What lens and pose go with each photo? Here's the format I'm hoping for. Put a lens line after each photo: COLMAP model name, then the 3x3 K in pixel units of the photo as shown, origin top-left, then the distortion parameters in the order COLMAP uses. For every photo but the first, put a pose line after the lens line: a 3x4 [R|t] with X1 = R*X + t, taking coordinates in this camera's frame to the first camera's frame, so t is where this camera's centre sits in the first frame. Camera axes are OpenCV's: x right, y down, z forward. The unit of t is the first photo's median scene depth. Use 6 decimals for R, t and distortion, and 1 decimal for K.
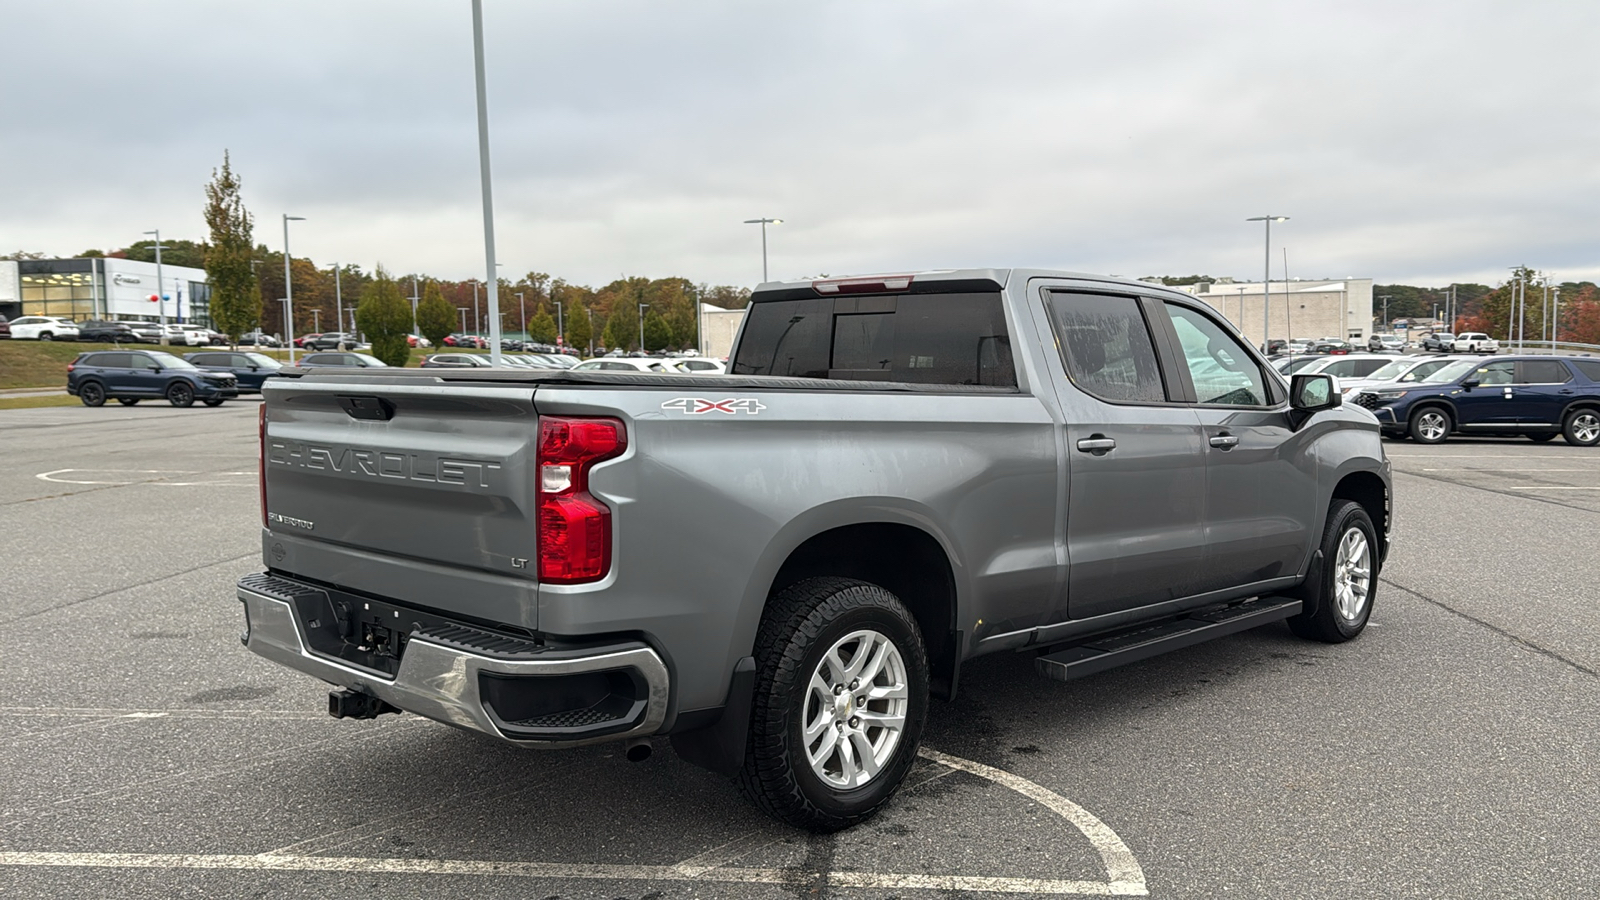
lens RADIAL K [[1257.2, 0, 837.8], [0, 1257.2, 451.7], [0, 0, 1]] dist [0.135898, -0.209728]
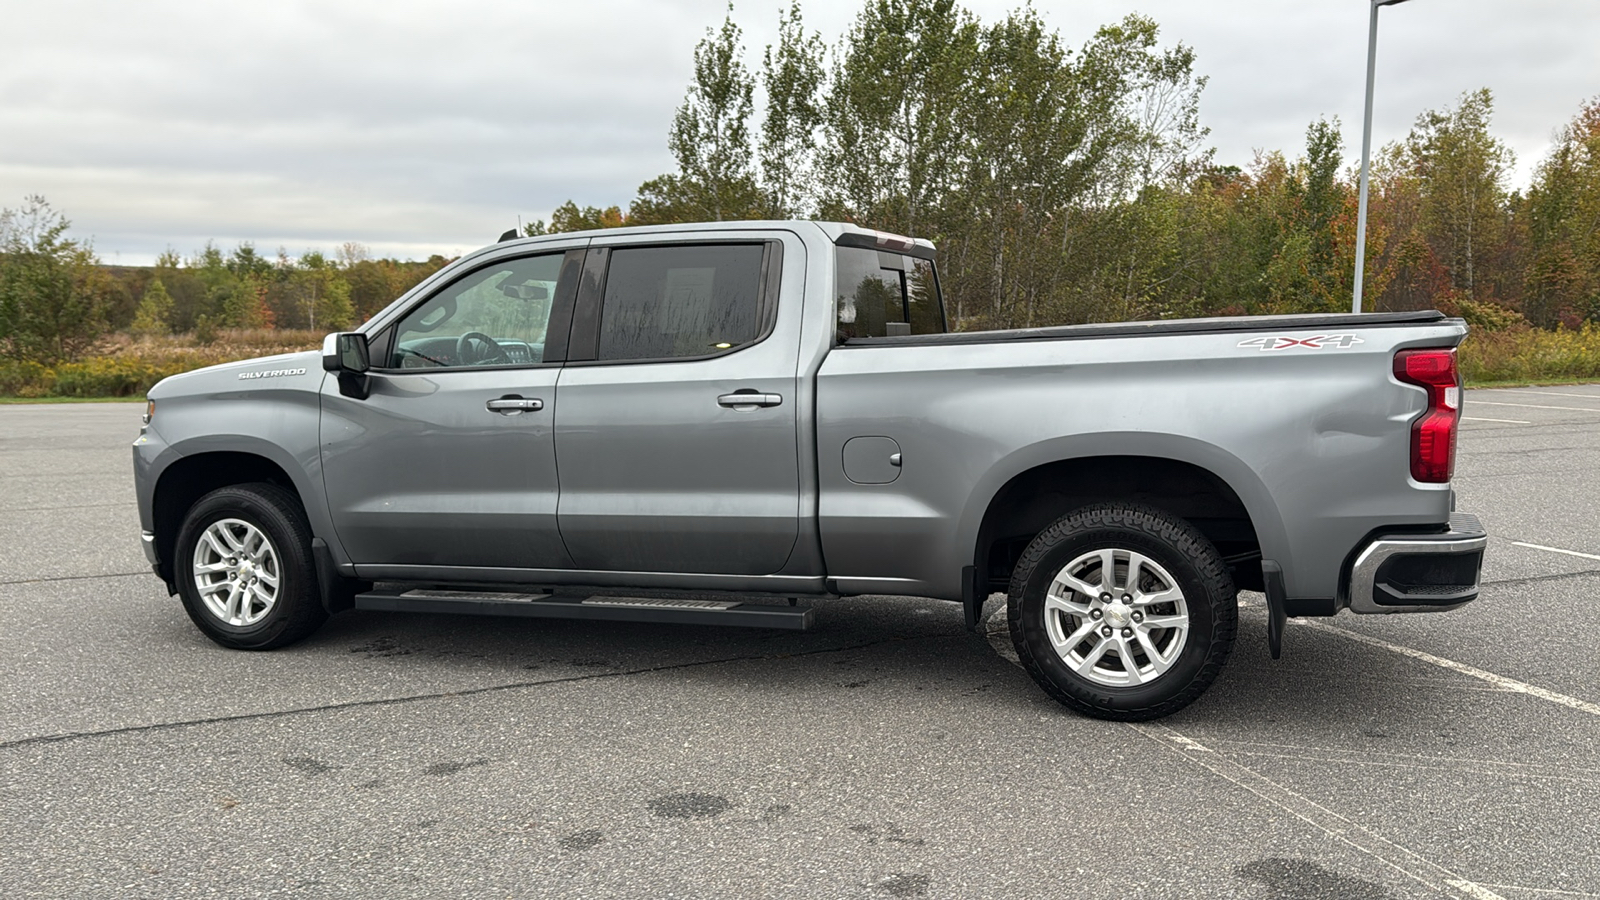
lens RADIAL K [[1275.2, 0, 814.4], [0, 1275.2, 491.0], [0, 0, 1]] dist [0.137733, -0.215200]
pose [[-0.372574, -0.114887, 0.920863, -0.775967], [0.076651, 0.985107, 0.153914, -0.078952], [-0.924831, 0.127929, -0.358219, 1.192688]]
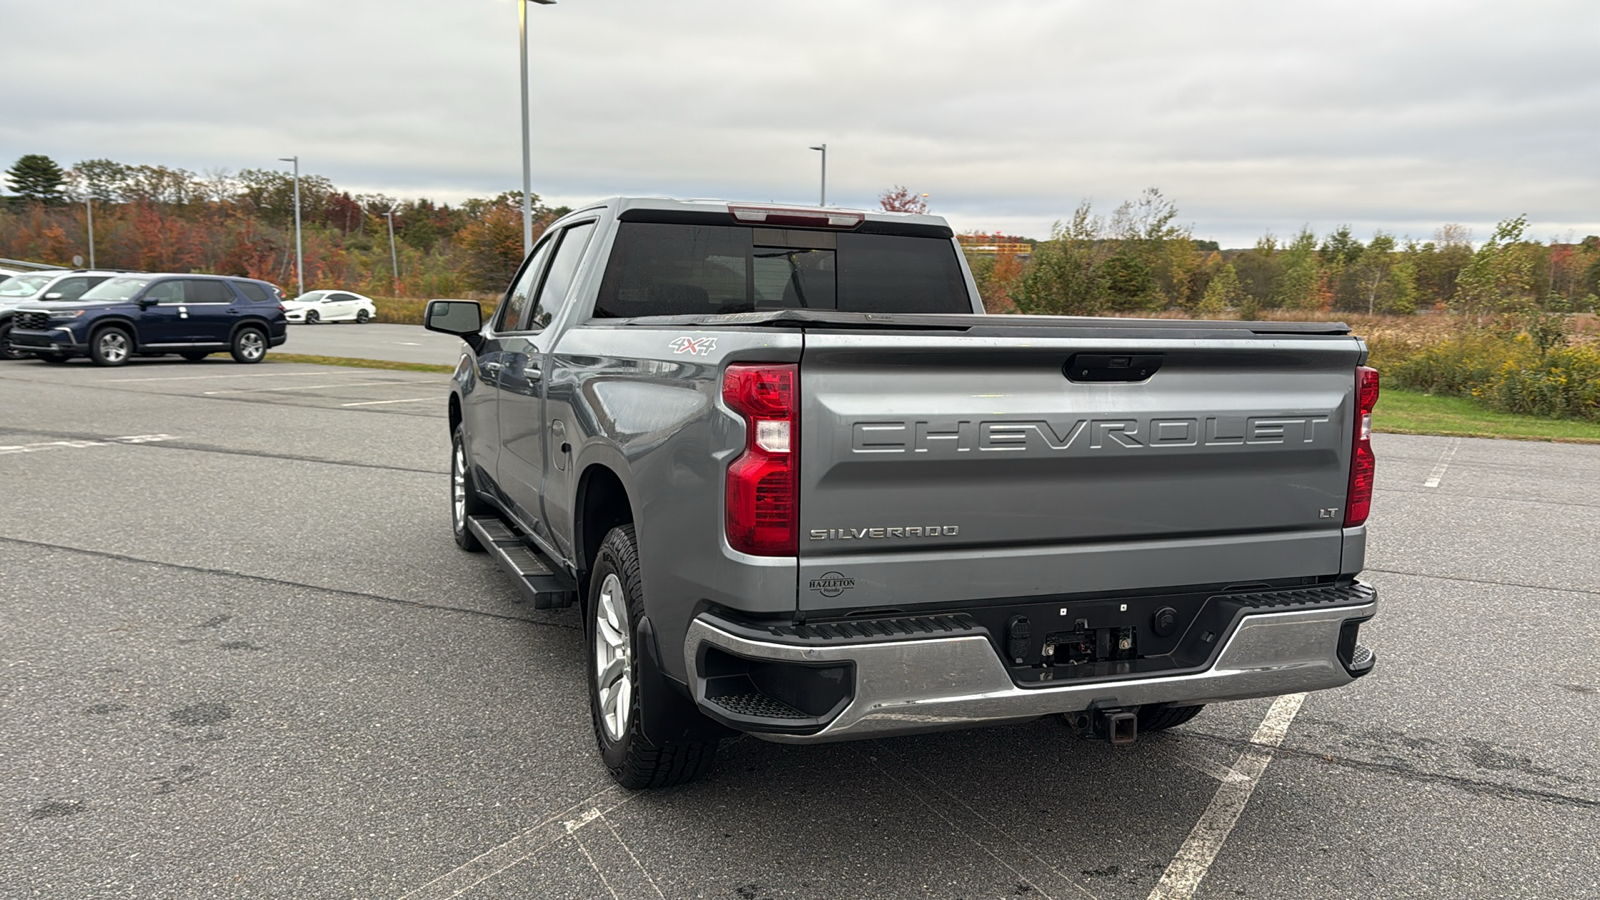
lens RADIAL K [[1270.0, 0, 829.7], [0, 1270.0, 451.1], [0, 0, 1]] dist [0.119609, -0.183809]
pose [[0.422475, -0.096482, 0.901225, -0.683838], [0.037566, 0.995328, 0.088946, -0.034831], [-0.905596, -0.003722, 0.424126, 0.468939]]
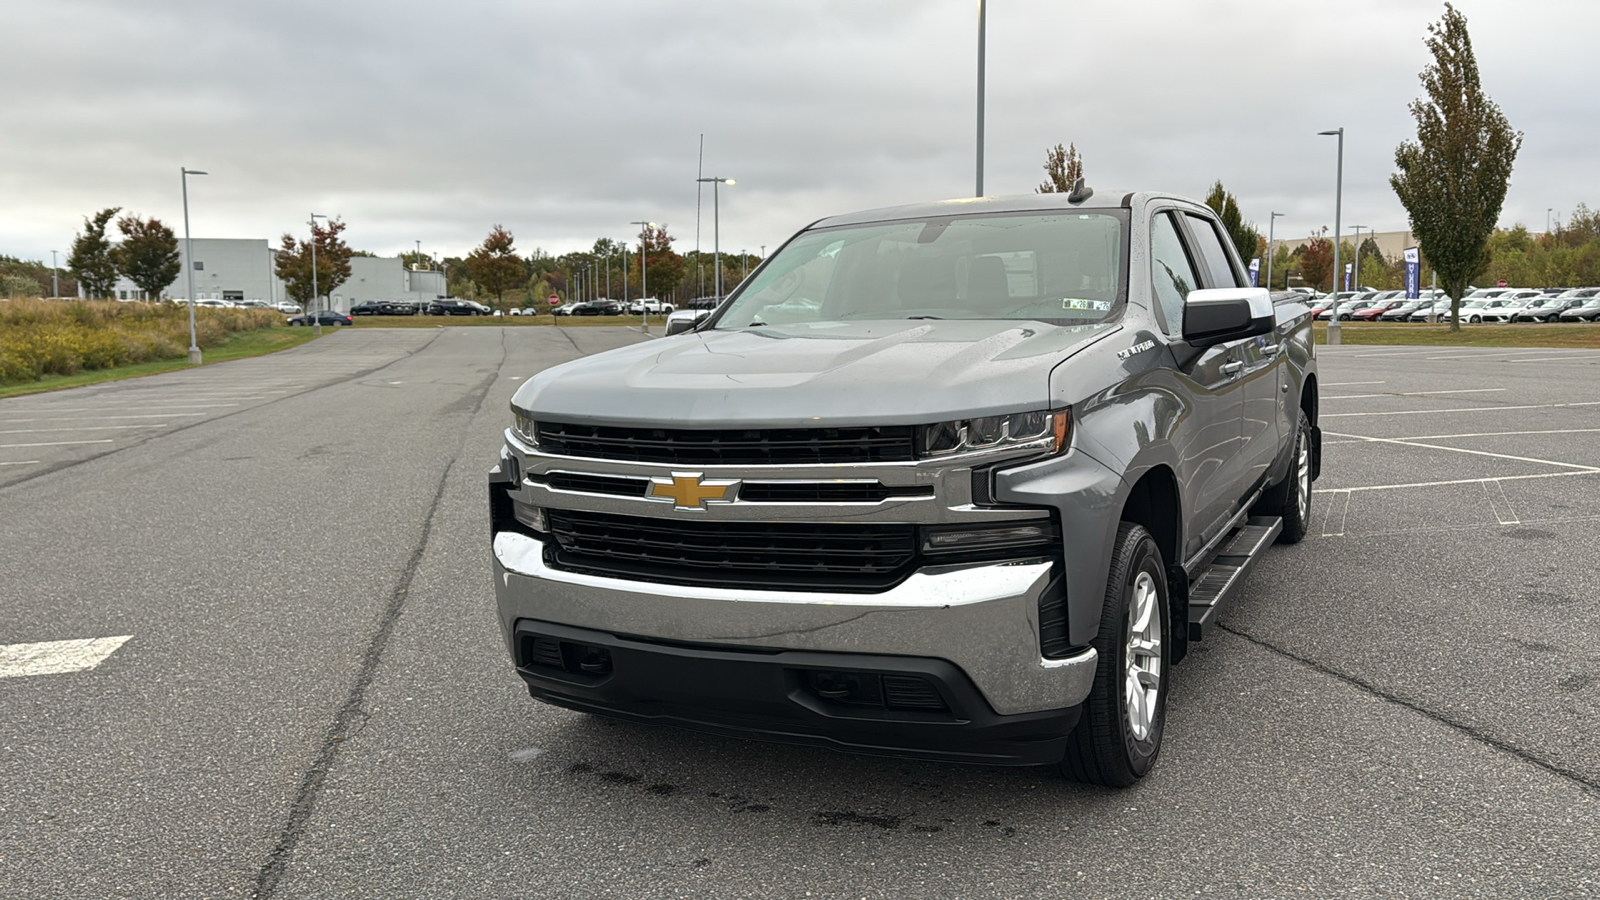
lens RADIAL K [[1283.3, 0, 831.9], [0, 1283.3, 455.7], [0, 0, 1]] dist [0.142158, -0.232173]
pose [[-0.958835, 0.053731, -0.278832, 0.495071], [0.005212, 0.985100, 0.171905, -0.105899], [0.283914, 0.163375, -0.944829, 1.749682]]
